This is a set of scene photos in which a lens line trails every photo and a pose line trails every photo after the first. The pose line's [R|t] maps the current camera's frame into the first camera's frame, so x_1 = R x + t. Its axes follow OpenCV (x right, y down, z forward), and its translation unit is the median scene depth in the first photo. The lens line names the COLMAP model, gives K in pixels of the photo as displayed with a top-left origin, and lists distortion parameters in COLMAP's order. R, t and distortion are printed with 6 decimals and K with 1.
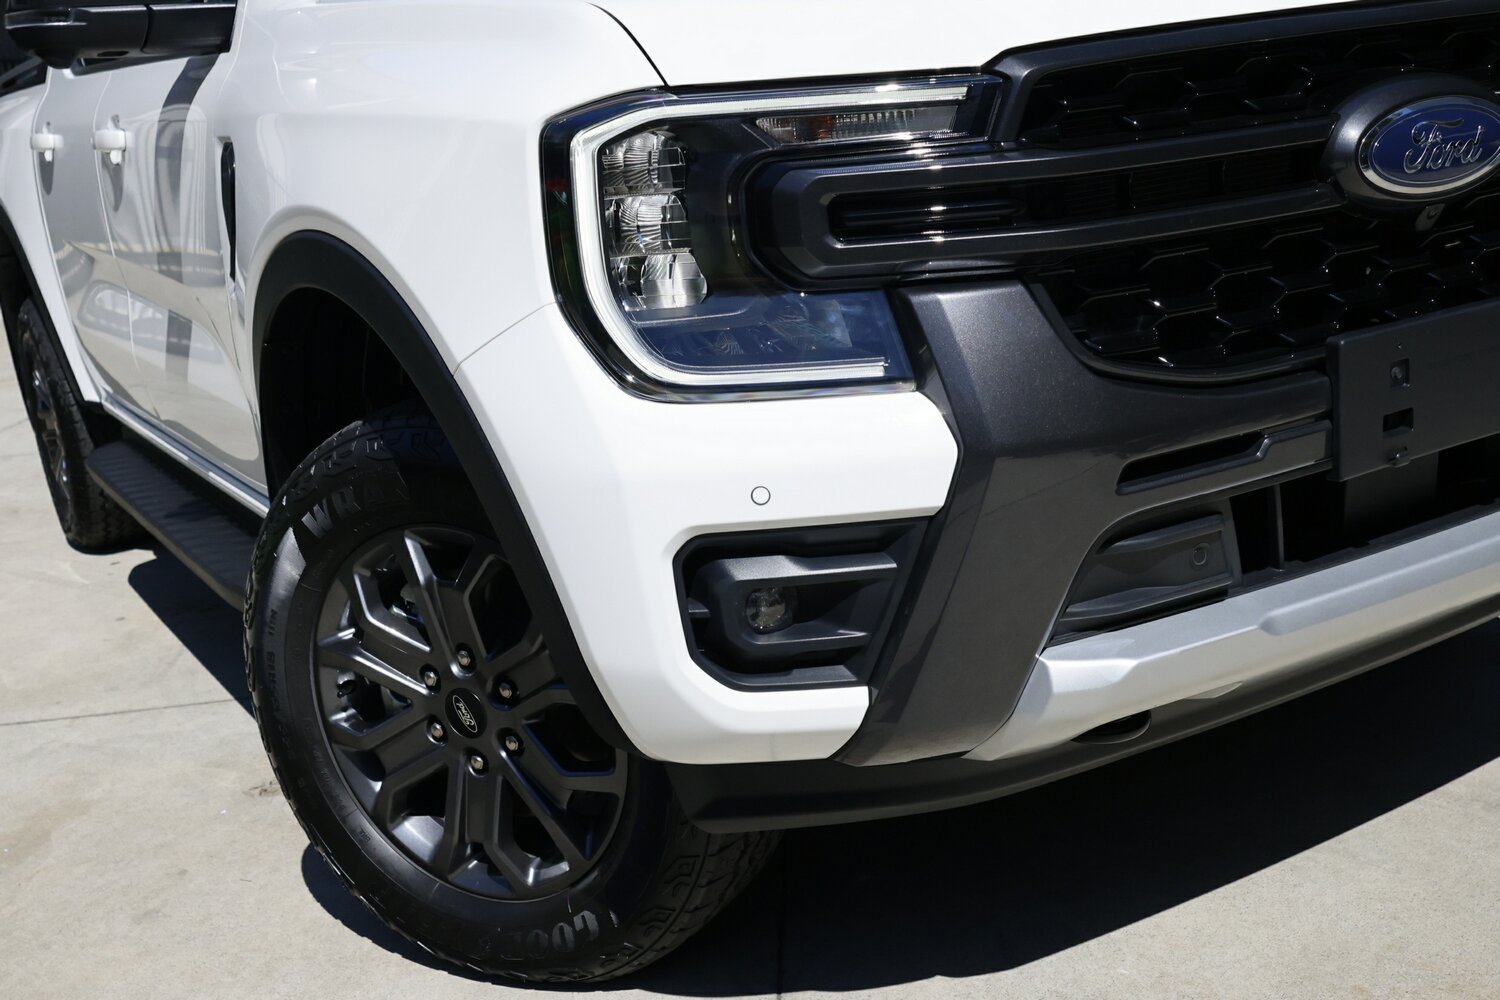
lens RADIAL K [[1578.0, 0, 781.2], [0, 1578.0, 441.1], [0, 0, 1]] dist [0.004919, 0.010616]
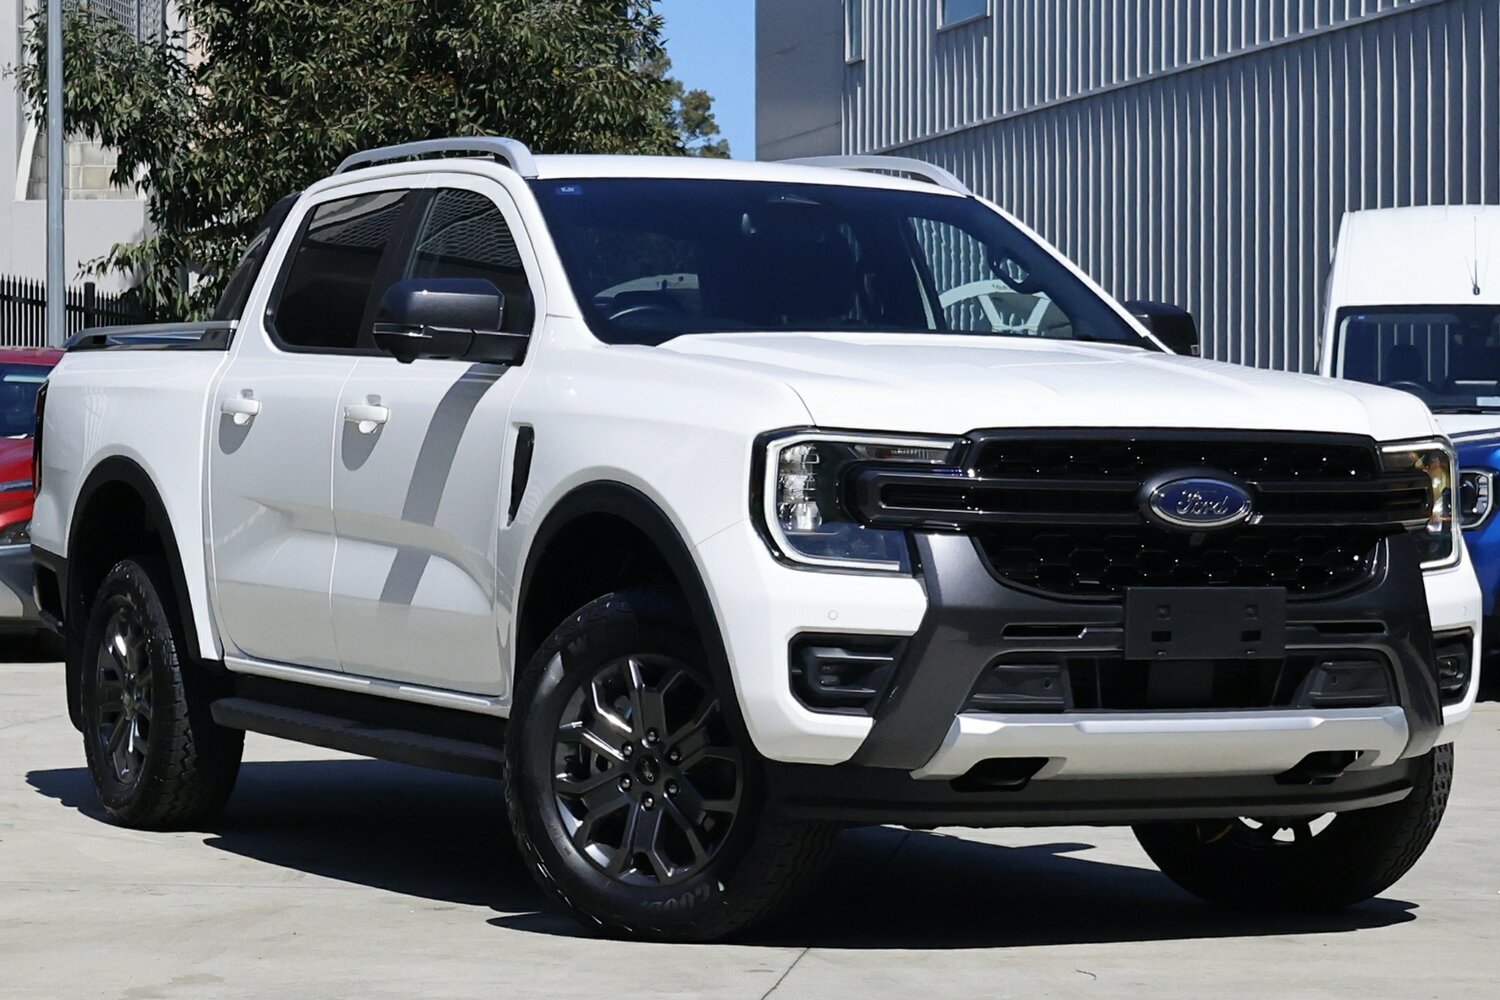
lens RADIAL K [[1645.4, 0, 750.0], [0, 1645.4, 500.0], [0, 0, 1]] dist [-0.005697, -0.002049]
pose [[0.986734, 0.125934, -0.102451, 0.077126], [-0.142157, 0.975024, -0.170647, 0.254079], [0.078402, 0.182947, 0.979992, -1.118791]]
